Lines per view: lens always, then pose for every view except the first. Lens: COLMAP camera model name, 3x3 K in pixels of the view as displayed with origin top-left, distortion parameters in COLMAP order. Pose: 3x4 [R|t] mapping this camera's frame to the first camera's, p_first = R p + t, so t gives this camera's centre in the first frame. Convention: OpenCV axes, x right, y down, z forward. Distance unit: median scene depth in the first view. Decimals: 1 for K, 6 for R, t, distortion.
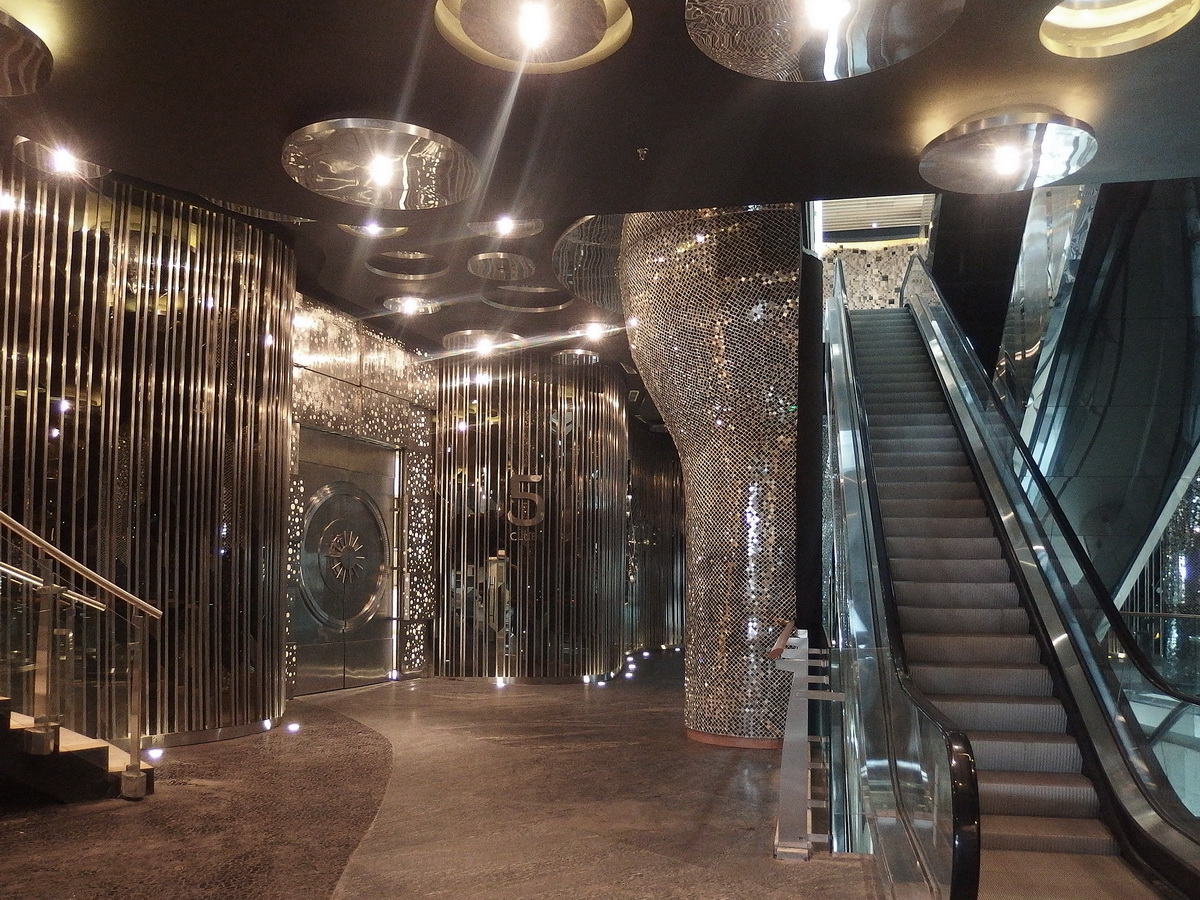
lens RADIAL K [[906.7, 0, 616.5], [0, 906.7, 414.2], [0, 0, 1]] dist [-0.038625, -0.009172]
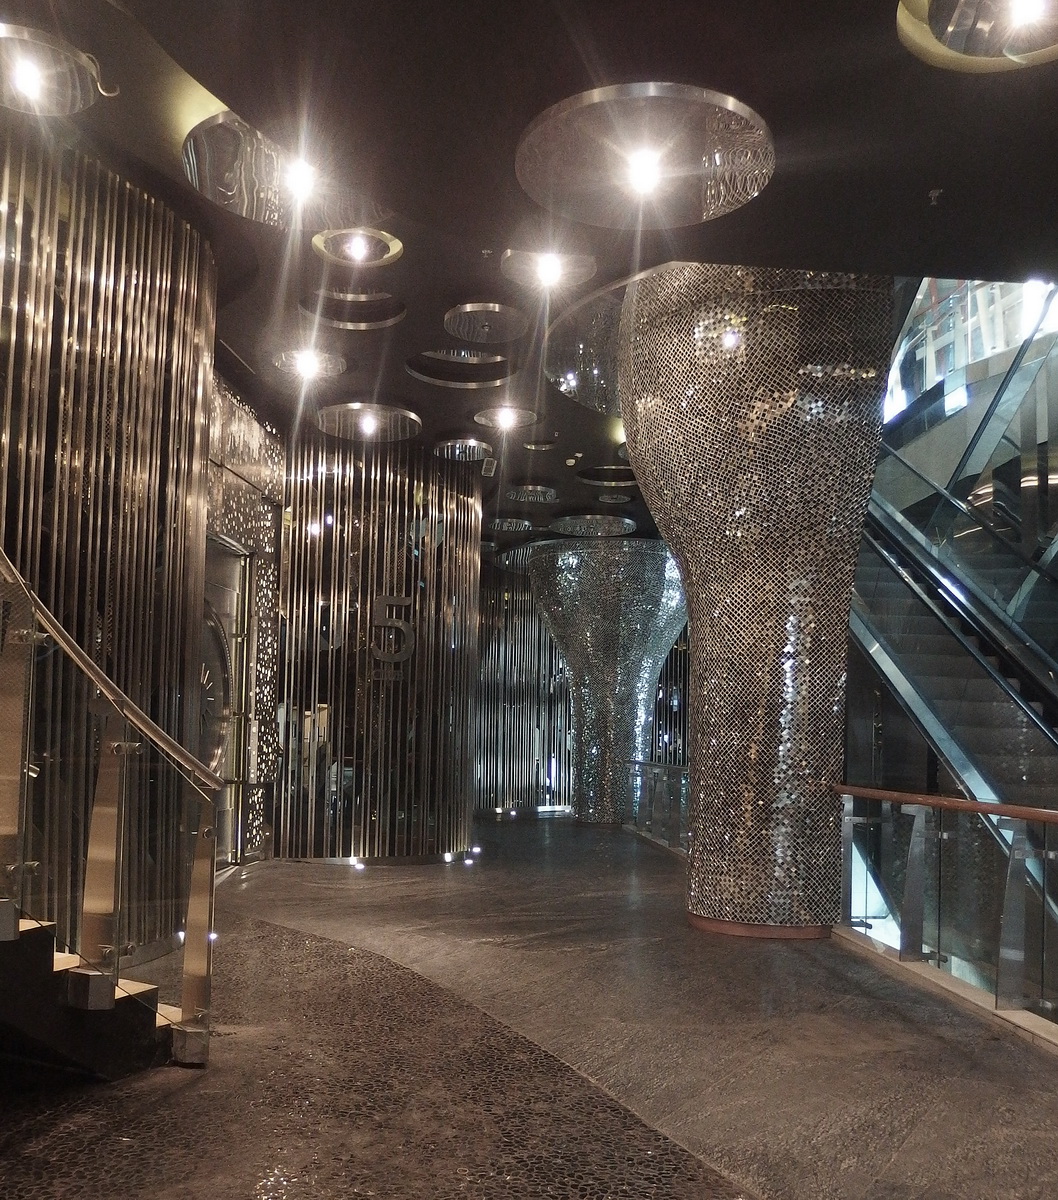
lens RADIAL K [[1069.6, 0, 496.5], [0, 1069.6, 541.8], [0, 0, 1]] dist [-0.027768, -0.030408]
pose [[0.964146, 0.056618, 0.259264, -0.272749], [-0.057936, 0.998317, -0.002563, 0.018587], [-0.258972, -0.012550, 0.965803, 0.096893]]
